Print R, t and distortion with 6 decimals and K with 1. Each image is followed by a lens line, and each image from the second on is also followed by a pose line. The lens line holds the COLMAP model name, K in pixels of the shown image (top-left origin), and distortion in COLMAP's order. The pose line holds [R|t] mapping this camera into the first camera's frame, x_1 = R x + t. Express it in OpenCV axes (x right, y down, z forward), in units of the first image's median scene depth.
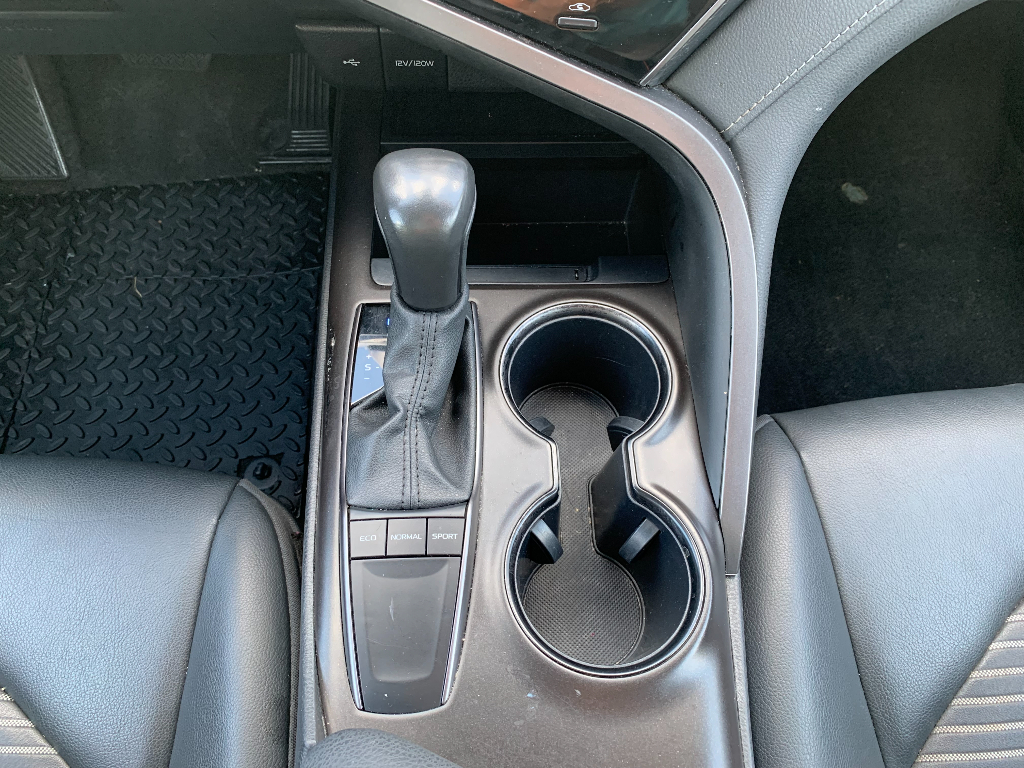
lens RADIAL K [[787.7, 0, 507.8], [0, 787.7, 384.5], [0, 0, 1]] dist [-0.006589, 0.004281]
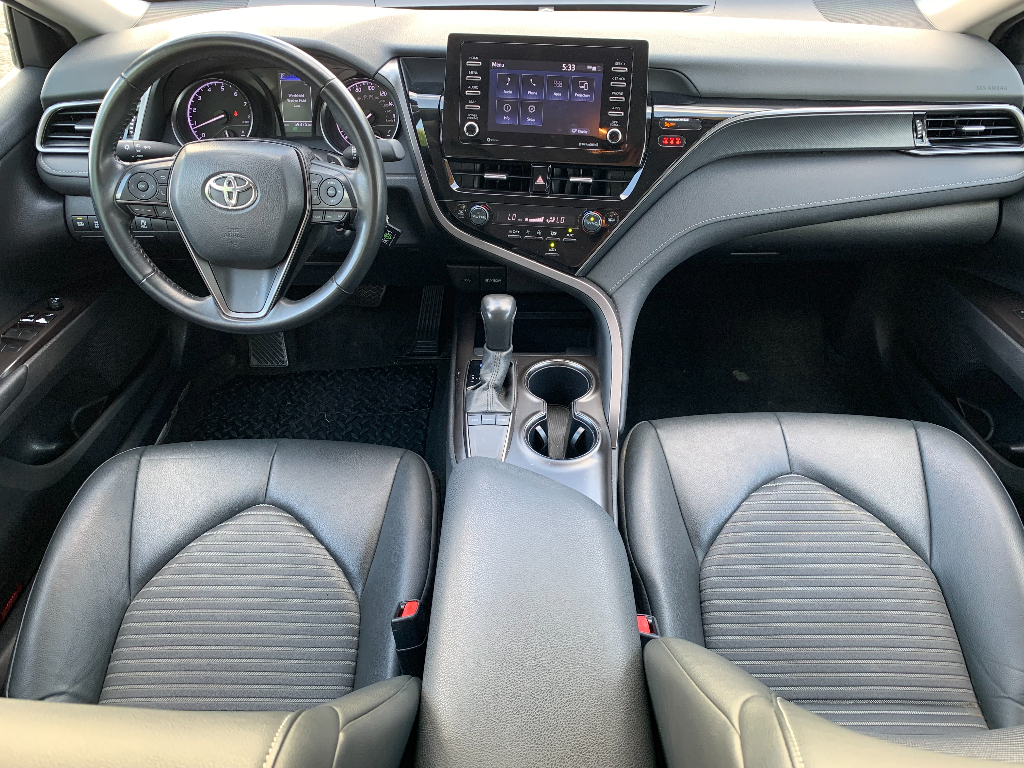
lens RADIAL K [[787.7, 0, 529.1], [0, 787.7, 402.0], [0, 0, 1]] dist [-0.006589, 0.004281]
pose [[0.999352, 0.003824, -0.035787, 0.099362], [-0.015991, 0.937981, -0.346317, 0.969852], [0.032243, 0.346665, 0.937435, -1.417678]]
